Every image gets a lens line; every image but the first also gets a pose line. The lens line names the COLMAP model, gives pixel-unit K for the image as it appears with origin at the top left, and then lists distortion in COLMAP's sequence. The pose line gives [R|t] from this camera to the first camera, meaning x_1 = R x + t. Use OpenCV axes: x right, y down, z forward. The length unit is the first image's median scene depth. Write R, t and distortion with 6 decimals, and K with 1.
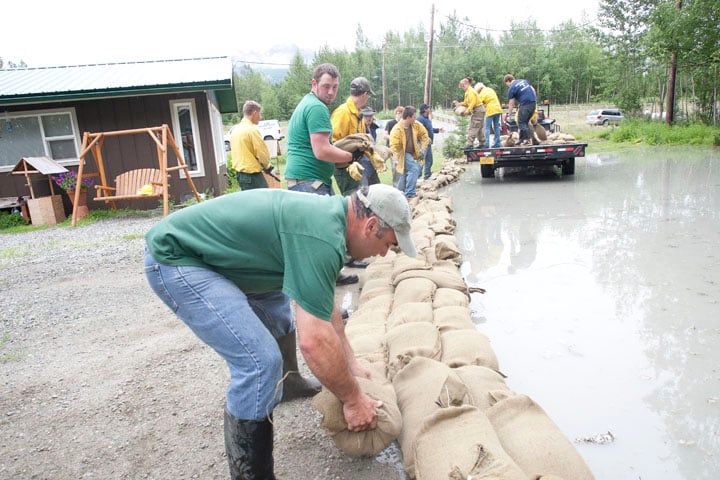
lens RADIAL K [[444.7, 0, 357.8], [0, 444.7, 239.4], [0, 0, 1]] dist [-0.084145, 0.031326]
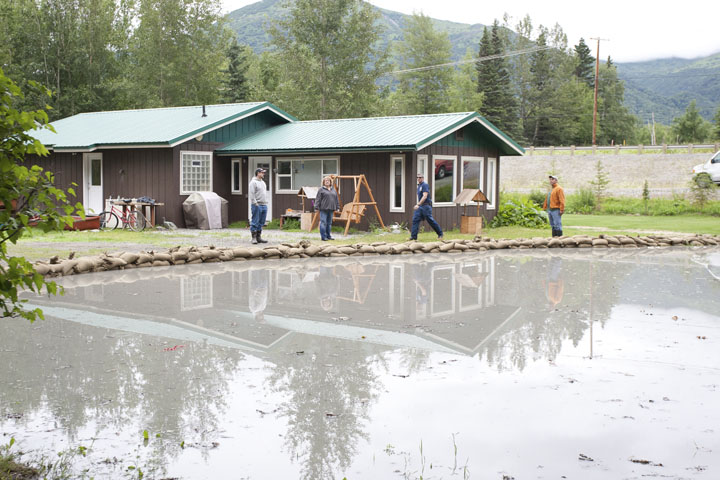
lens RADIAL K [[918.9, 0, 360.0], [0, 918.9, 240.0], [0, 0, 1]] dist [0.016184, 0.034663]
pose [[0.620646, 0.126242, -0.773861, 1.960728], [-0.218414, 0.975725, -0.015999, 0.011181], [0.753056, 0.178951, 0.633153, -0.942831]]
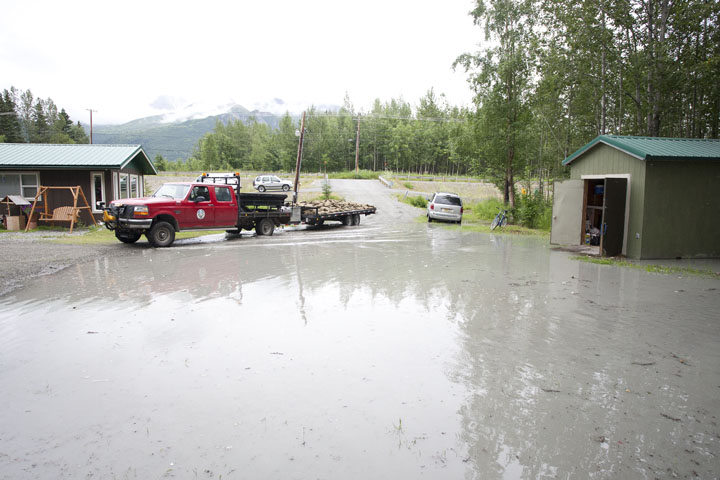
lens RADIAL K [[444.7, 0, 357.8], [0, 444.7, 239.4], [0, 0, 1]] dist [-0.084145, 0.031326]
pose [[0.996225, 0.085717, -0.013752, 0.846776], [-0.086724, 0.989816, -0.112885, 0.089201], [0.003936, 0.113651, 0.993513, -0.898302]]
